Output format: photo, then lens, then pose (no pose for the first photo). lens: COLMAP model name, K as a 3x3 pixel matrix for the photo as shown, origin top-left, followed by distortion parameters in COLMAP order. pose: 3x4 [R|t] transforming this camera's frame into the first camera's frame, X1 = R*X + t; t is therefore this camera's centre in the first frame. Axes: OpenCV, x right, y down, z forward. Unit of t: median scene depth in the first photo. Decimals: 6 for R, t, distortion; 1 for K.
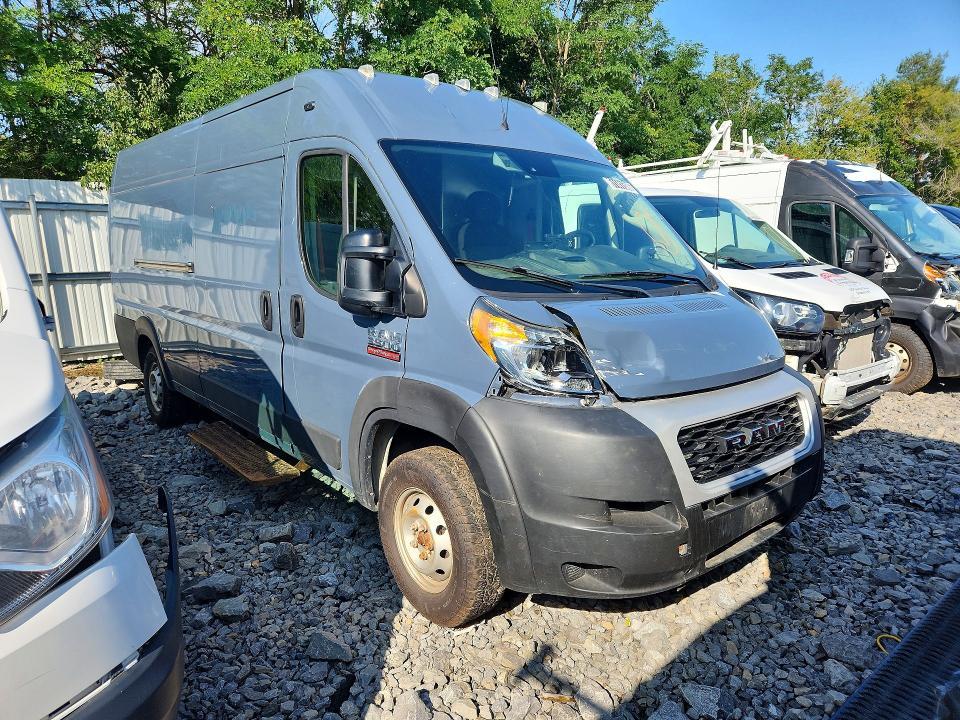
lens RADIAL K [[702.4, 0, 480.0], [0, 702.4, 360.0], [0, 0, 1]] dist [0.126134, -0.152567]
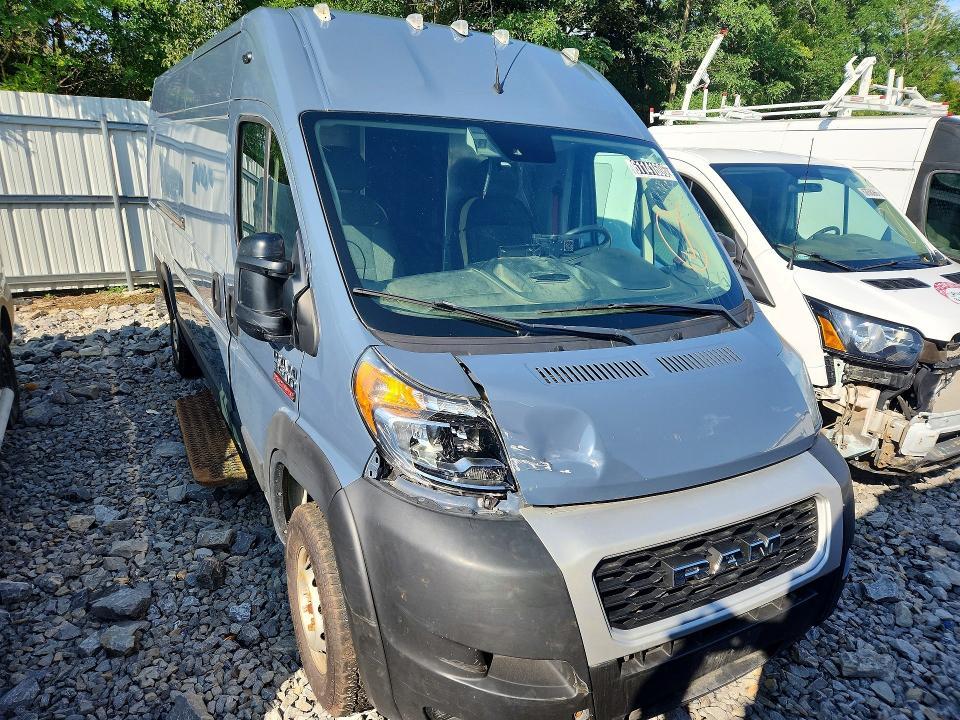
lens RADIAL K [[688.6, 0, 478.8], [0, 688.6, 376.4], [0, 0, 1]] dist [0.095154, -0.096191]
pose [[0.979199, 0.110377, -0.170256, 0.171421], [-0.084225, 0.984498, 0.153847, -0.126826], [0.184598, -0.136307, 0.973316, 0.196037]]
